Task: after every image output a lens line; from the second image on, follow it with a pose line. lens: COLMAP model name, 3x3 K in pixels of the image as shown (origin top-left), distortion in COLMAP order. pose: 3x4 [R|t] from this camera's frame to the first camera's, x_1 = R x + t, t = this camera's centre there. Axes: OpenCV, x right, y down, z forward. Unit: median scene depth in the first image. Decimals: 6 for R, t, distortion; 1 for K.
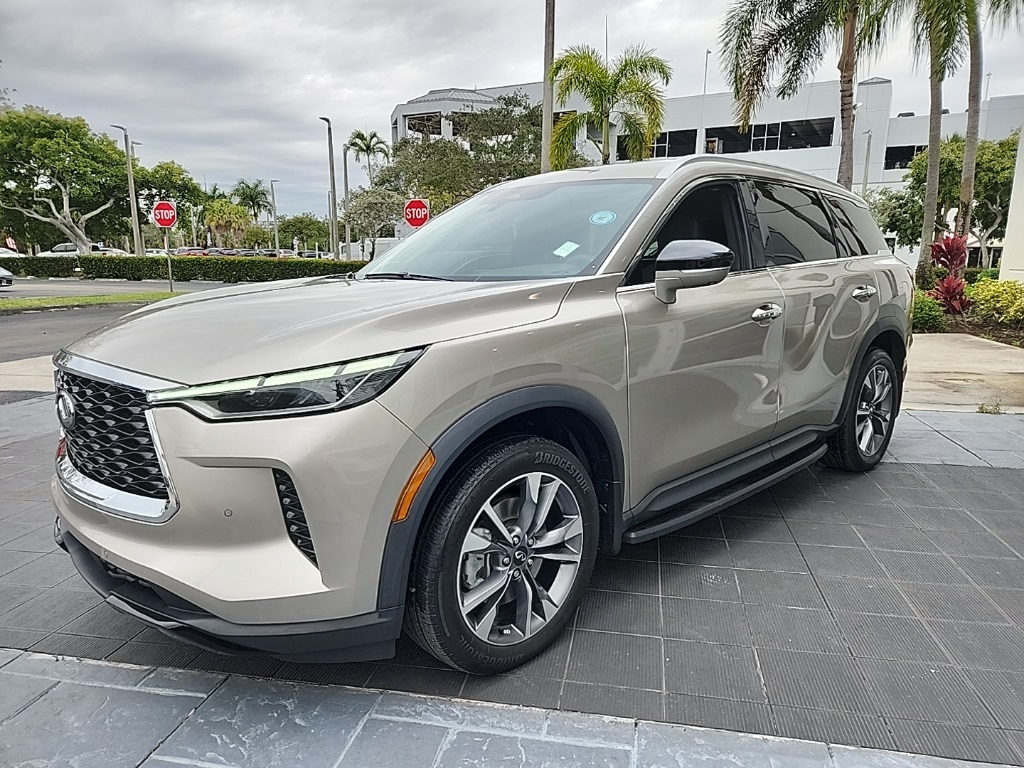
lens RADIAL K [[683.9, 0, 517.9], [0, 683.9, 390.1], [0, 0, 1]] dist [0.074872, -0.062616]
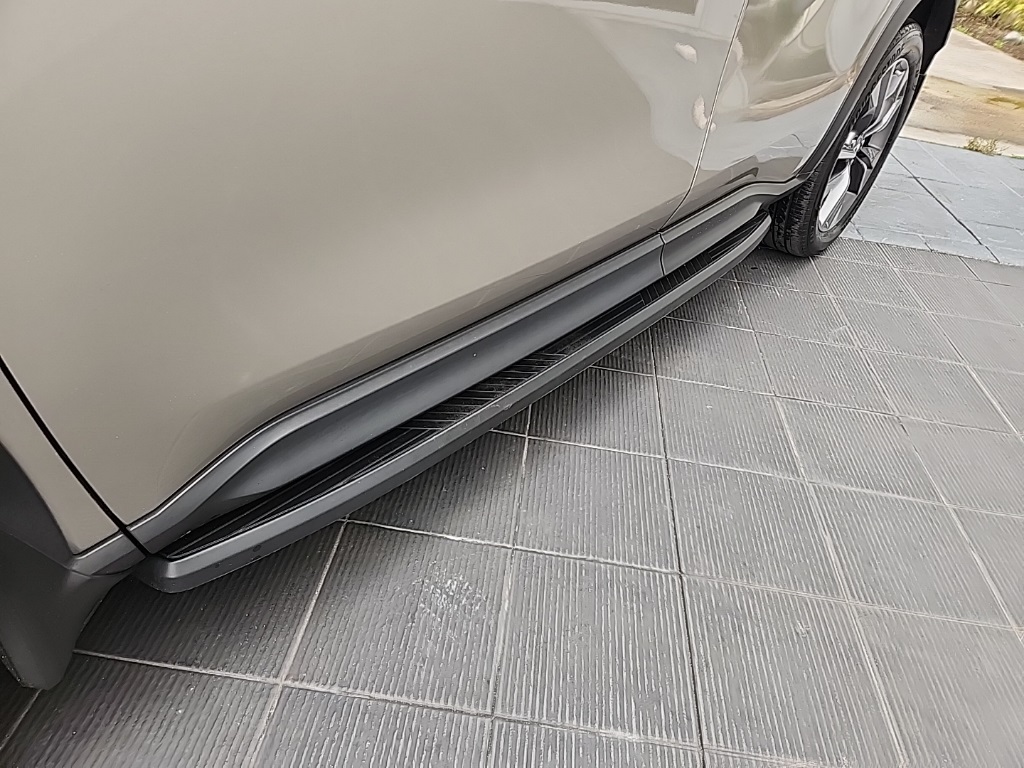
lens RADIAL K [[680.8, 0, 515.6], [0, 680.8, 383.5], [0, 0, 1]] dist [0.073407, -0.065457]
pose [[0.984583, 0.058203, 0.164953, 0.160942], [-0.126731, 0.887347, 0.443345, -0.013761], [-0.120566, -0.457415, 0.881042, 0.455793]]
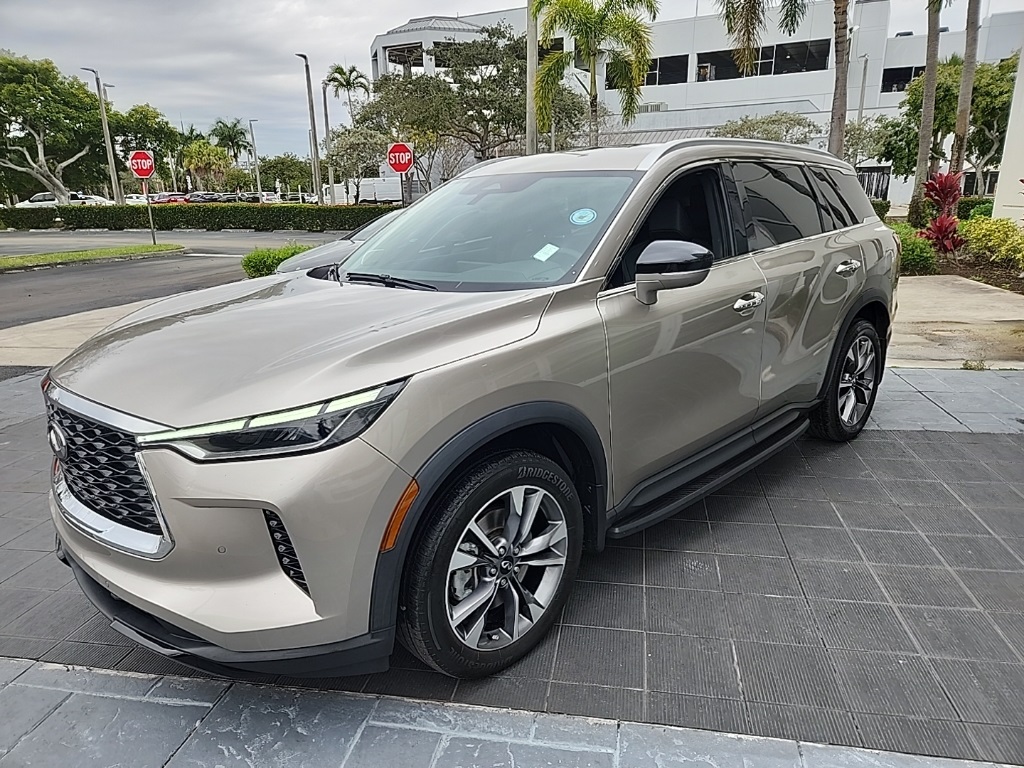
lens RADIAL K [[684.7, 0, 512.0], [0, 684.7, 384.0], [0, 0, 1]] dist [0.071673, -0.059281]
pose [[0.999694, -0.024689, 0.001382, 0.008580], [0.024497, 0.996425, 0.080858, -0.058787], [-0.003373, -0.080799, 0.996725, -0.007176]]
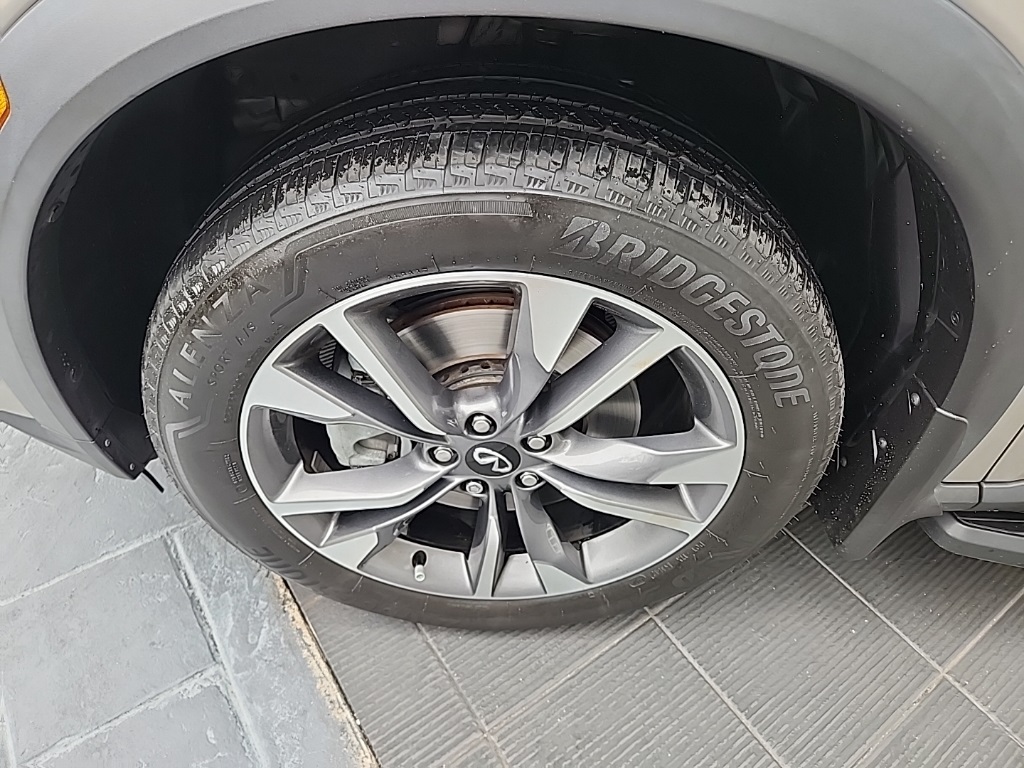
lens RADIAL K [[680.8, 0, 515.6], [0, 680.8, 383.5], [0, 0, 1]] dist [0.073407, -0.065457]
pose [[0.718493, 0.532544, -0.447399, 0.077555], [-0.205741, 0.777186, 0.594687, -0.003044], [0.664409, -0.335230, 0.667969, 0.399365]]
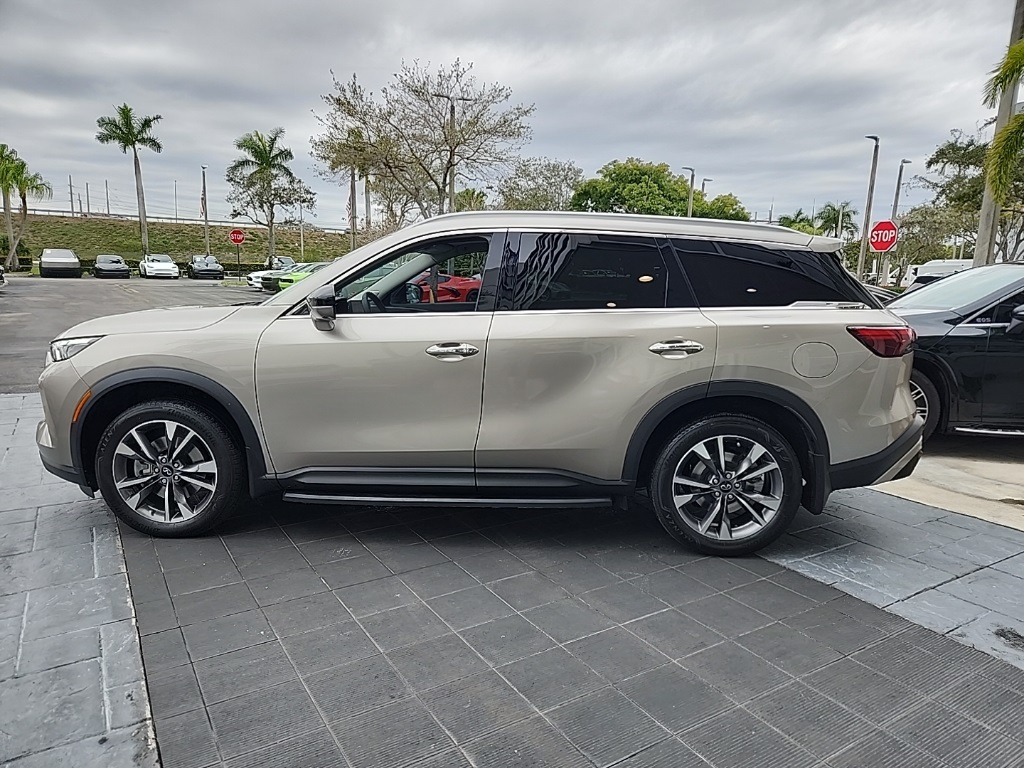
lens RADIAL K [[674.8, 0, 523.8], [0, 674.8, 384.5], [0, 0, 1]] dist [0.119052, -0.126385]
pose [[0.690157, 0.137290, -0.710517, 0.886976], [-0.162820, 0.986124, 0.032390, -0.079201], [0.705105, 0.093332, 0.702934, 0.215318]]
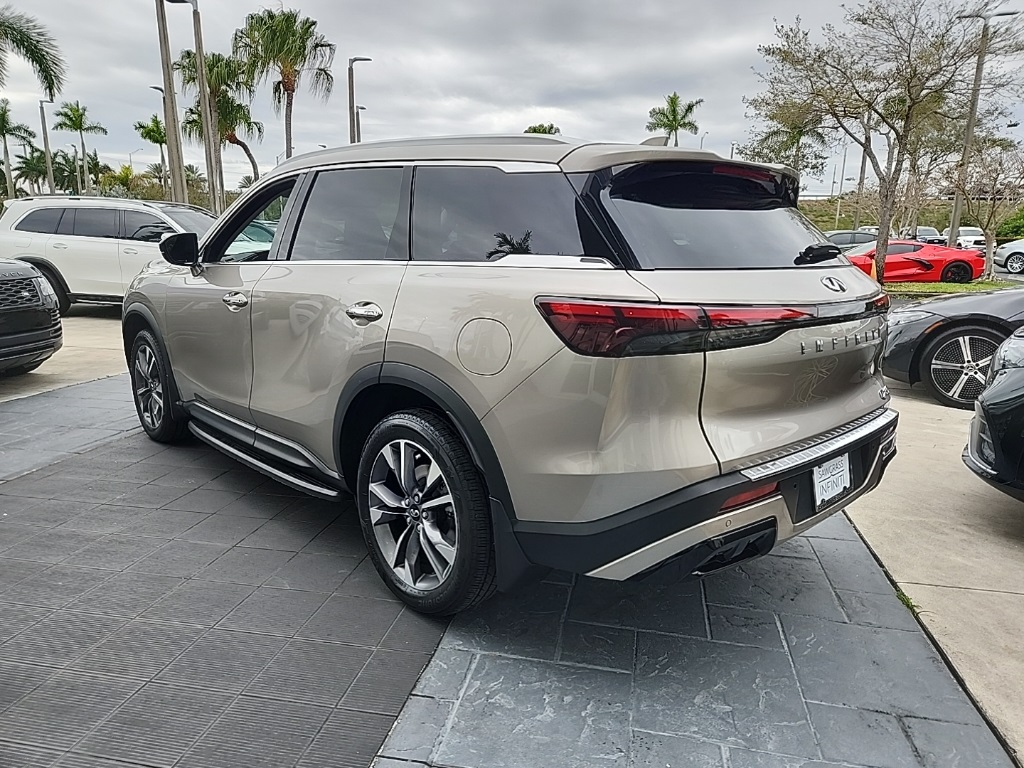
lens RADIAL K [[680.8, 0, 515.6], [0, 680.8, 383.5], [0, 0, 1]] dist [0.073407, -0.065457]
pose [[-0.006426, 0.214871, -0.976621, 1.036424], [-0.205097, 0.955596, 0.211595, -0.218663], [0.978721, 0.201661, 0.037929, 1.018005]]
